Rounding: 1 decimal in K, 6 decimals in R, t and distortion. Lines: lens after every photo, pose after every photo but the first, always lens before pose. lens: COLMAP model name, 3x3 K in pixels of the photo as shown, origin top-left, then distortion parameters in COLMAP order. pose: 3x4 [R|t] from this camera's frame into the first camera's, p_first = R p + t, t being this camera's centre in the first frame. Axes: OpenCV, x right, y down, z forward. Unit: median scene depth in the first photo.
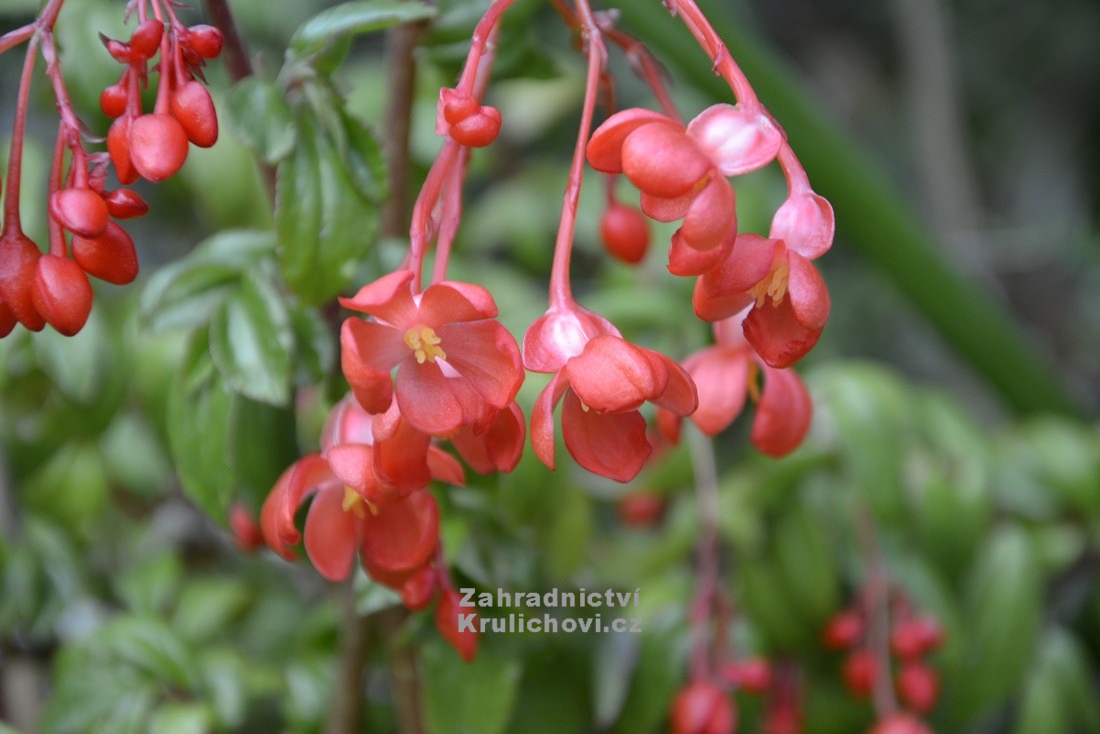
lens RADIAL K [[3692.4, 0, 550.0], [0, 3692.4, 367.0], [0, 0, 1]] dist [0.065337, 12.677244]
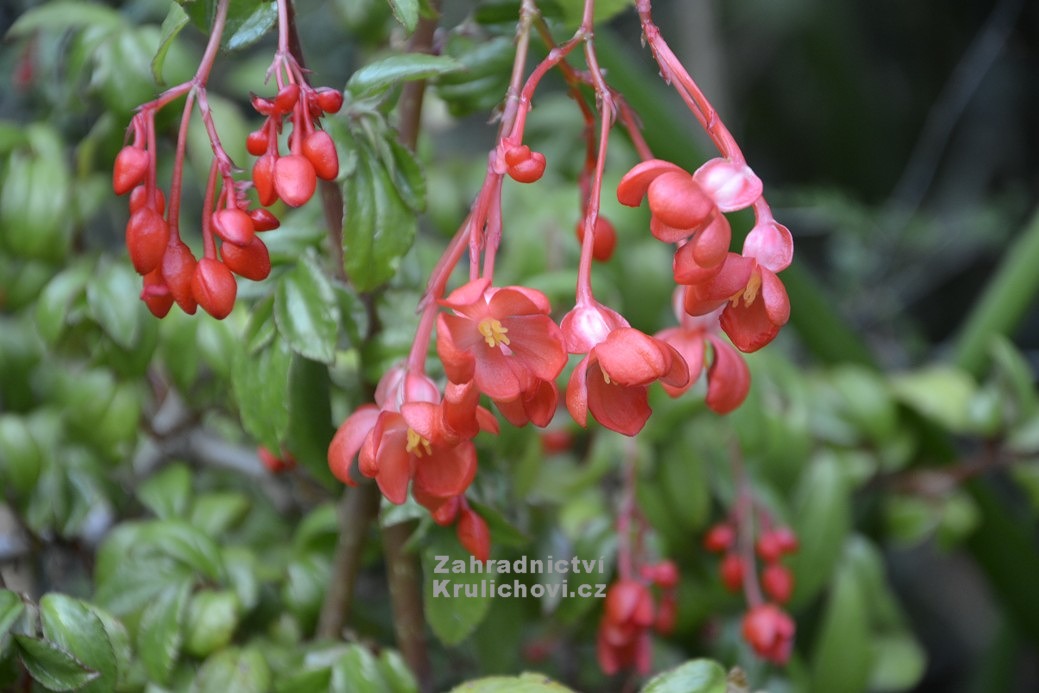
lens RADIAL K [[3487.6, 0, 519.5], [0, 3487.6, 346.5], [0, 0, 1]] dist [0.065337, 12.677244]
pose [[0.995066, 0.017574, 0.097647, -0.144514], [-0.020245, 0.999446, 0.026426, -0.033840], [-0.097129, -0.028272, 0.994870, -0.251152]]
